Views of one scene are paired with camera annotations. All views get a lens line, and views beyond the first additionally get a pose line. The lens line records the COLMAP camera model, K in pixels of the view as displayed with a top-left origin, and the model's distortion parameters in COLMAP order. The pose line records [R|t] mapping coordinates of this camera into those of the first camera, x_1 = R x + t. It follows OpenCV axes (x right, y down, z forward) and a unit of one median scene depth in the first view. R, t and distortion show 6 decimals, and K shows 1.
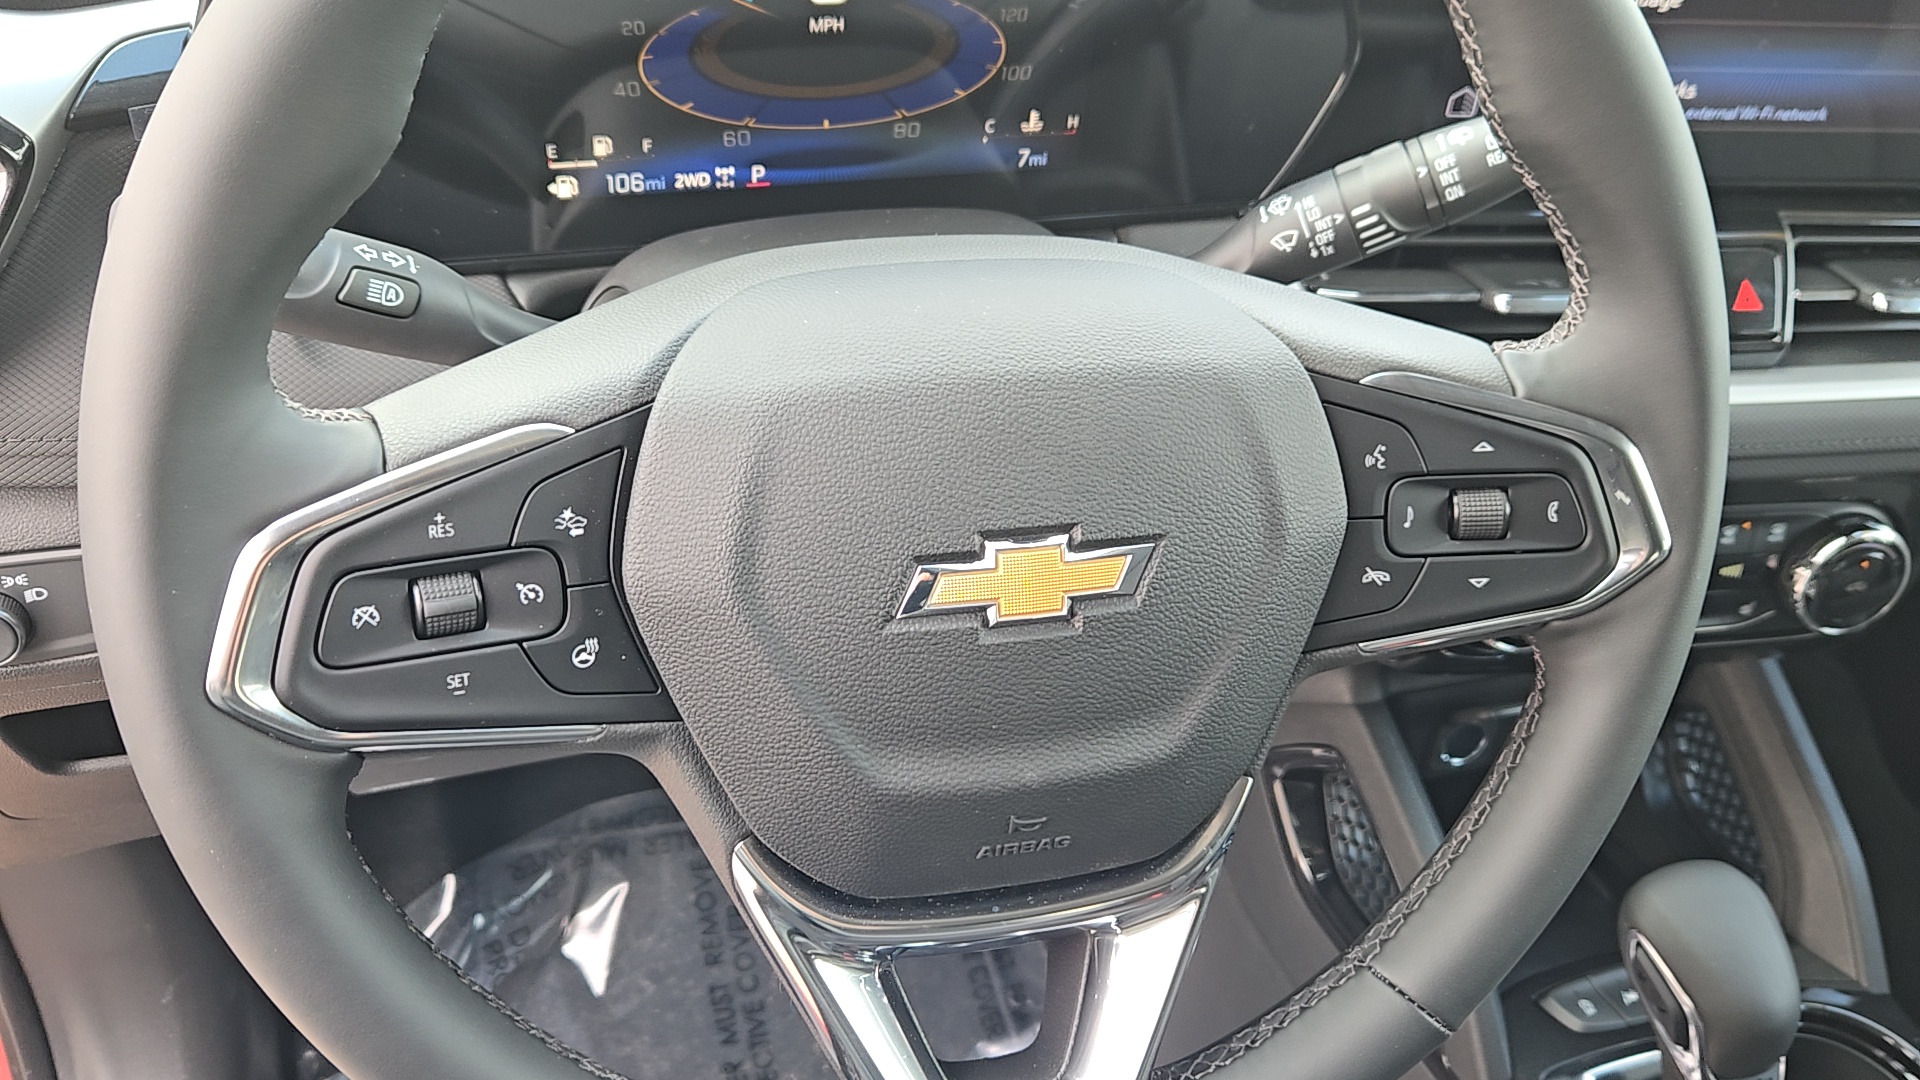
lens RADIAL K [[1614.2, 0, 957.2], [0, 1614.2, 535.3], [0, 0, 1]] dist [0.011001, 0.001574]
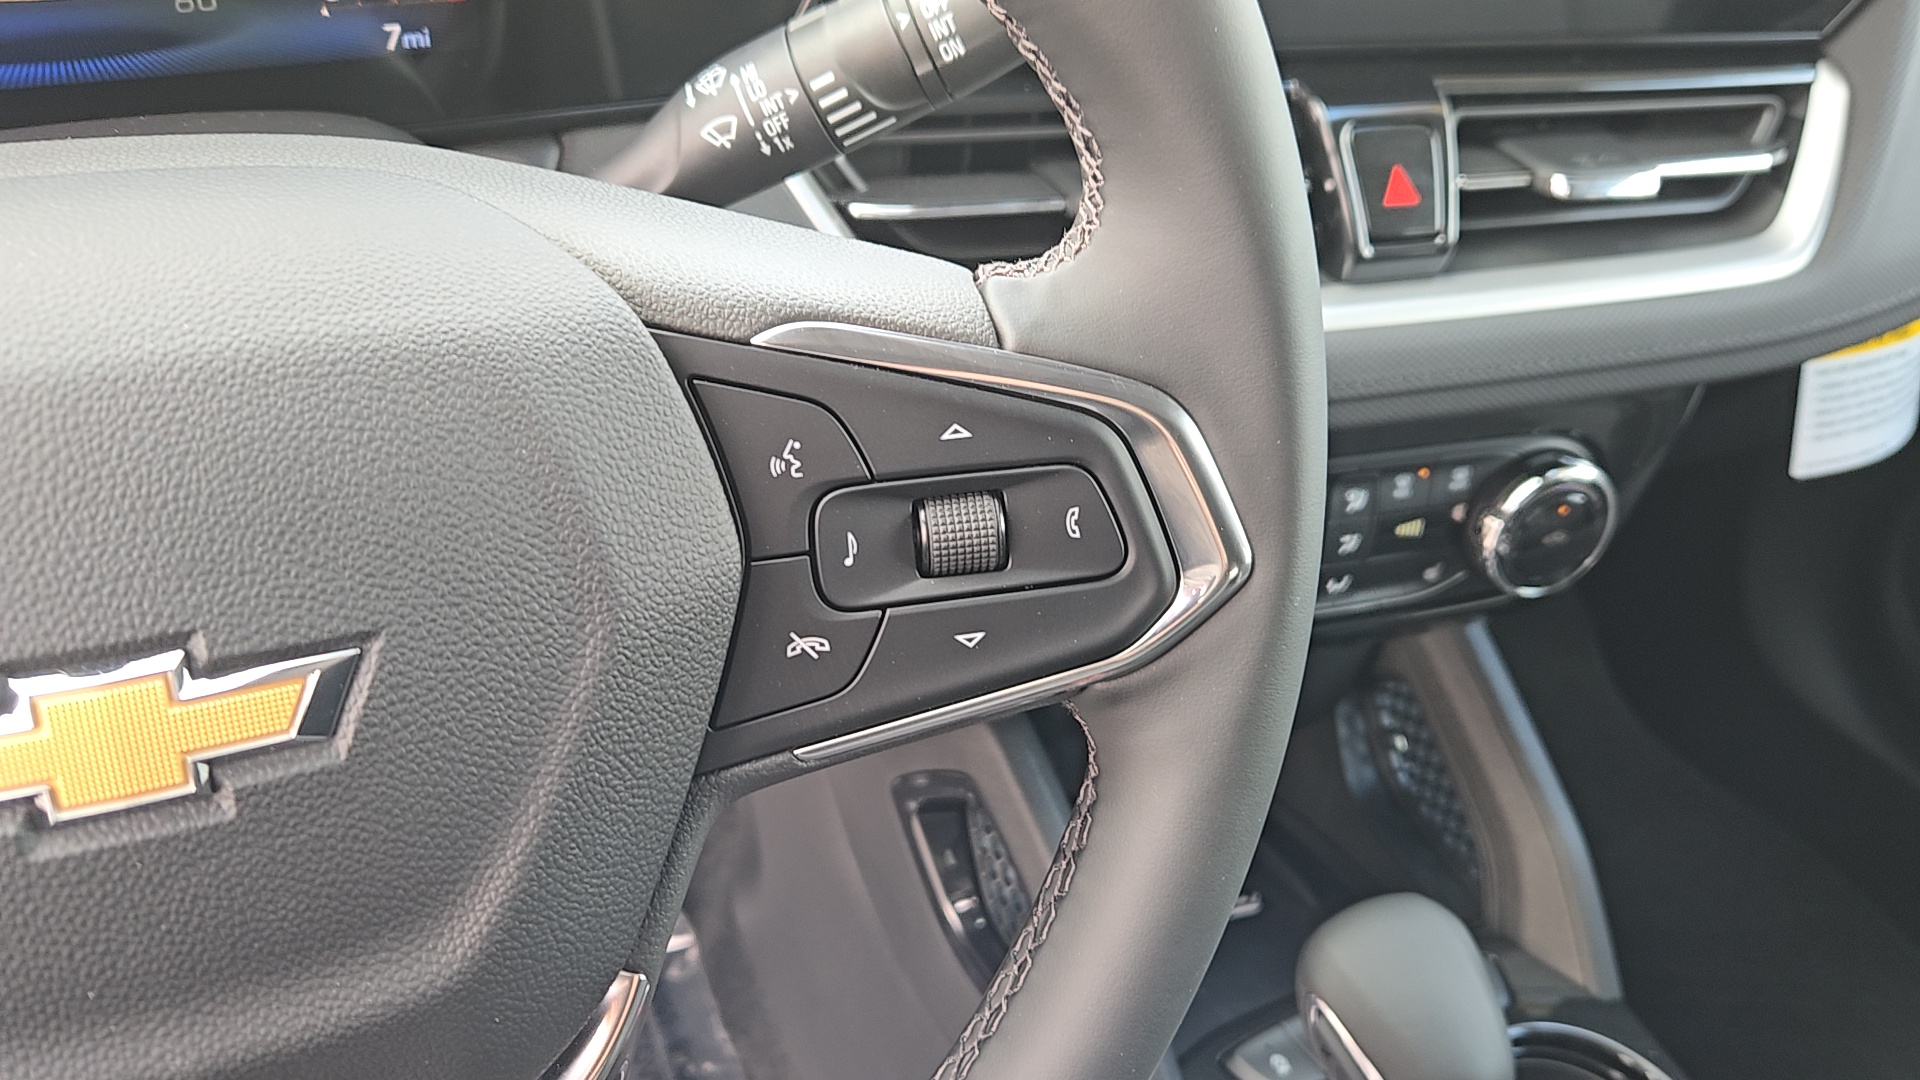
lens RADIAL K [[1614.6, 0, 951.3], [0, 1614.6, 538.5], [0, 0, 1]] dist [0.009017, -0.001336]
pose [[0.988909, -0.077096, 0.126944, 0.200157], [0.072247, 0.996486, 0.042374, -0.033178], [-0.129765, -0.032732, 0.991004, 0.306244]]
